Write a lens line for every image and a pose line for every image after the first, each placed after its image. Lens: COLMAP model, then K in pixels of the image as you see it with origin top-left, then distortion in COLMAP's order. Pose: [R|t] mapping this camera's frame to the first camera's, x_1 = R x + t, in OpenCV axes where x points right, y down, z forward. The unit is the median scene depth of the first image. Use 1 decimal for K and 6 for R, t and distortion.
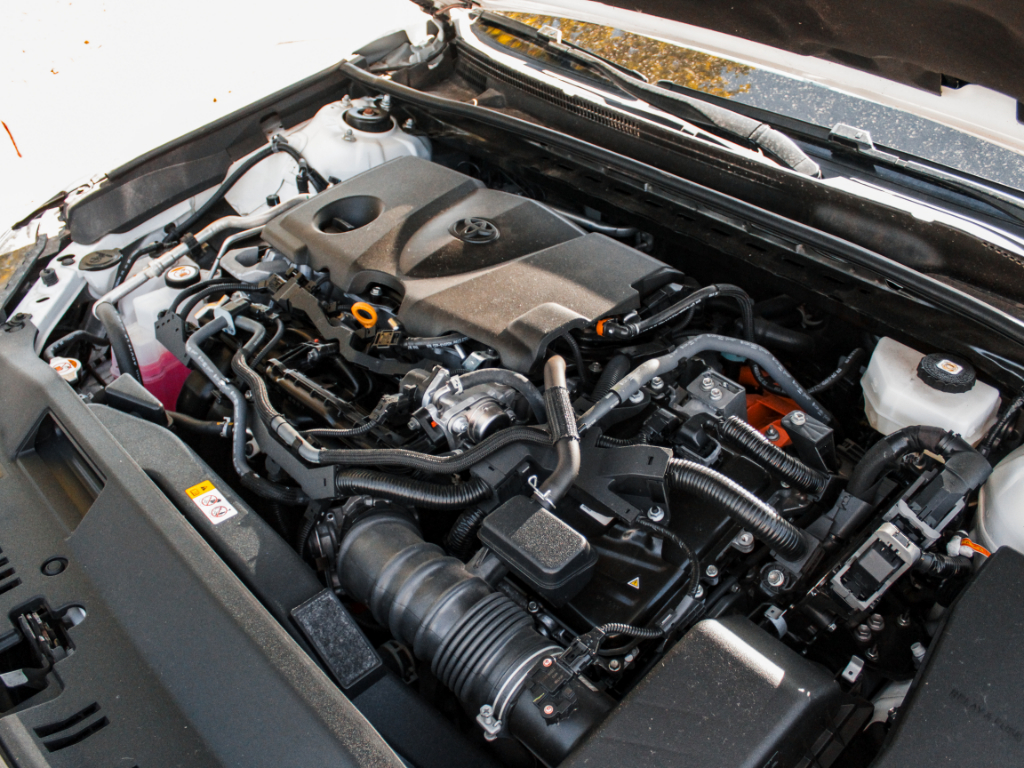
lens RADIAL K [[935.1, 0, 511.4], [0, 935.1, 386.7], [0, 0, 1]] dist [-0.122190, 0.000000]
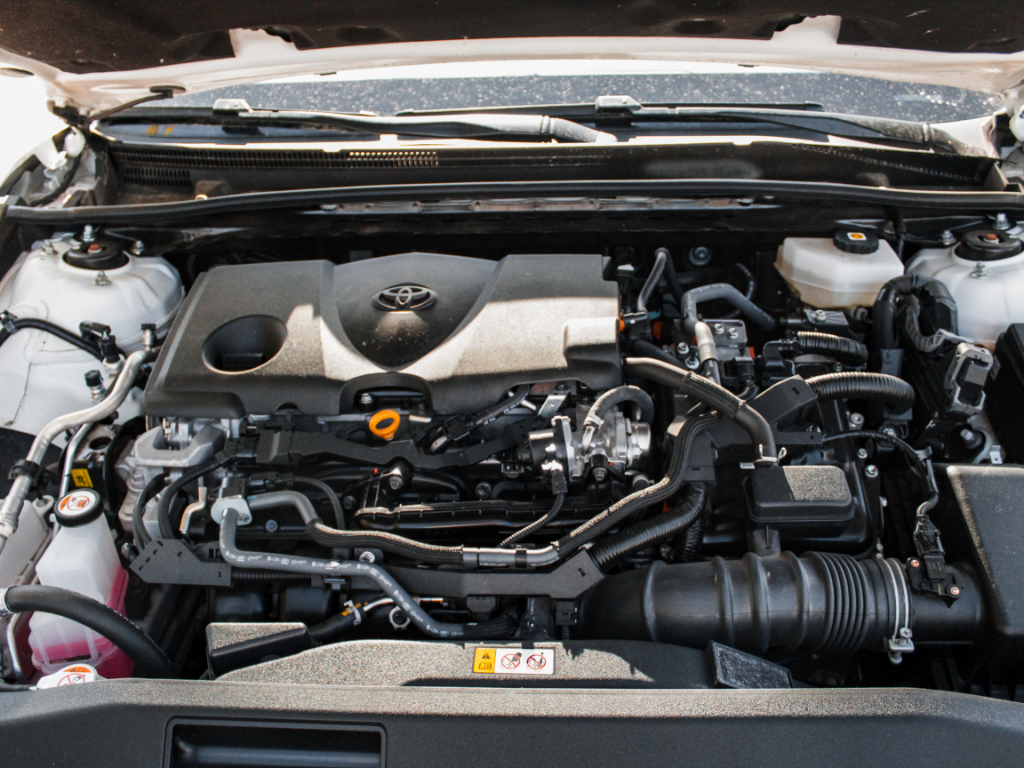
lens RADIAL K [[935.1, 0, 510.8], [0, 935.1, 381.3], [0, 0, 1]] dist [-0.122190, 0.000000]
pose [[0.711167, -0.409642, 0.571344, -0.579278], [0.439796, 0.893267, 0.093029, -0.148327], [-0.548471, 0.185115, 0.815421, 0.226183]]
